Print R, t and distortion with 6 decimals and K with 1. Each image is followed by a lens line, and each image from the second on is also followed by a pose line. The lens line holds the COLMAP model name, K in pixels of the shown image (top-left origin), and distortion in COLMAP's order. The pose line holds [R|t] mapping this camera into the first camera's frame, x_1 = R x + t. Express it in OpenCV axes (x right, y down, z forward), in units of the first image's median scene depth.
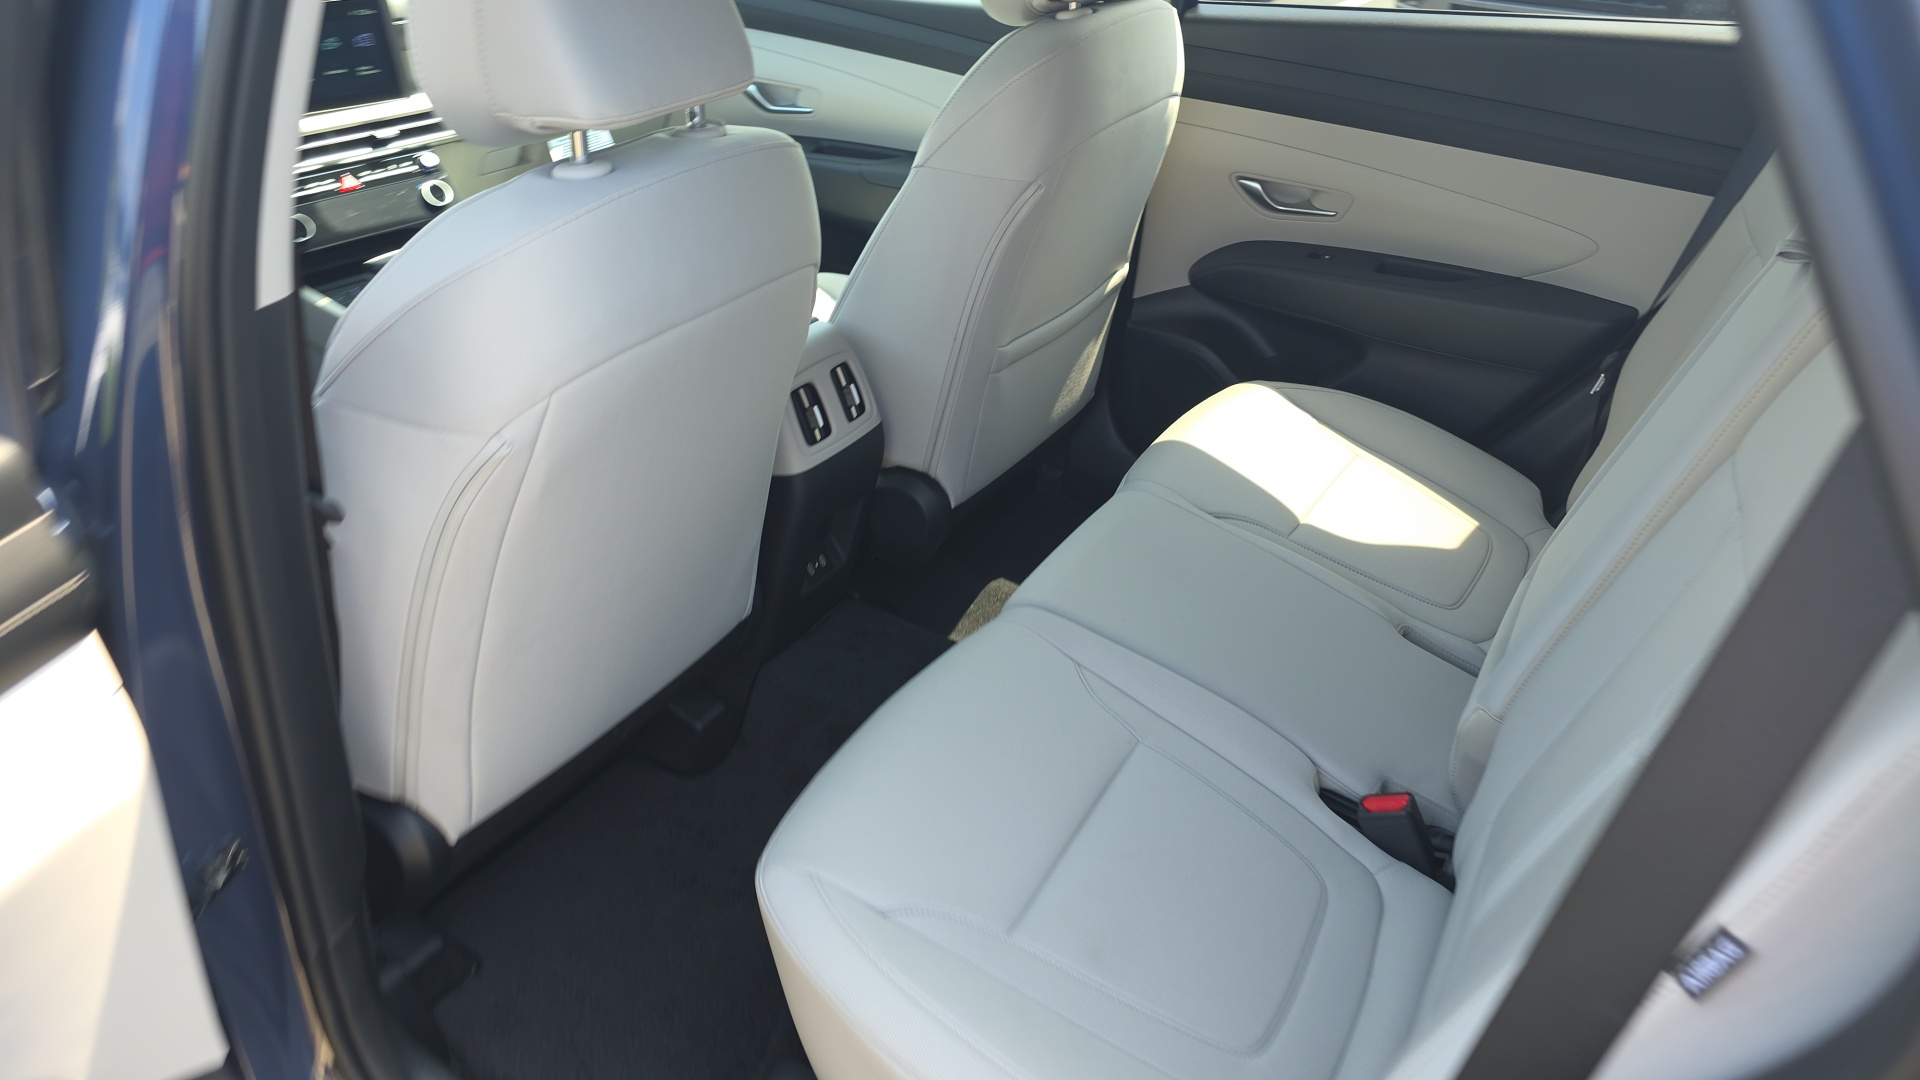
lens RADIAL K [[1331.0, 0, 945.0], [0, 1331.0, 518.7], [0, 0, 1]] dist [0.043732, -0.059696]
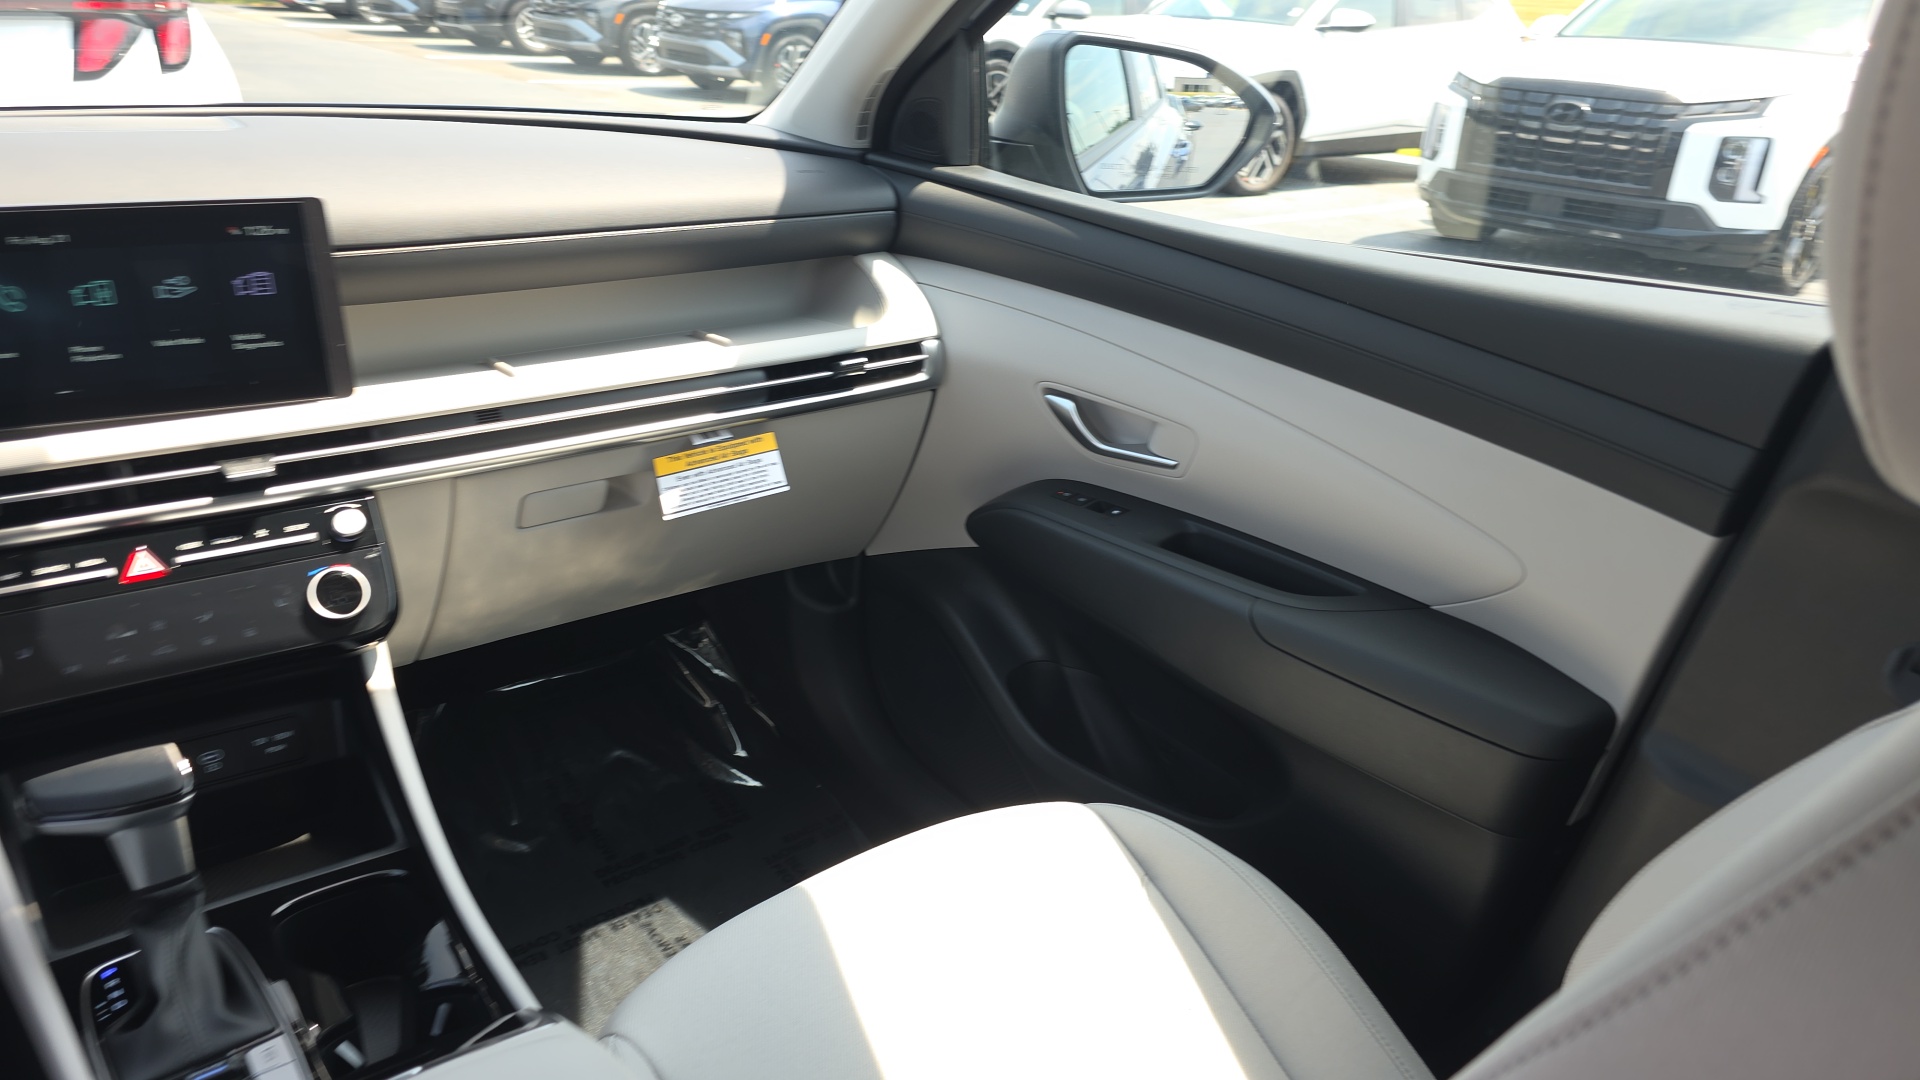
lens RADIAL K [[1309.2, 0, 960.0], [0, 1309.2, 540.0], [0, 0, 1]] dist [0.044016, -0.053305]
pose [[0.938528, 0.146646, -0.312508, -0.020130], [-0.183460, 0.978741, -0.091692, -0.264486], [0.292418, 0.143388, 0.945480, 0.621607]]
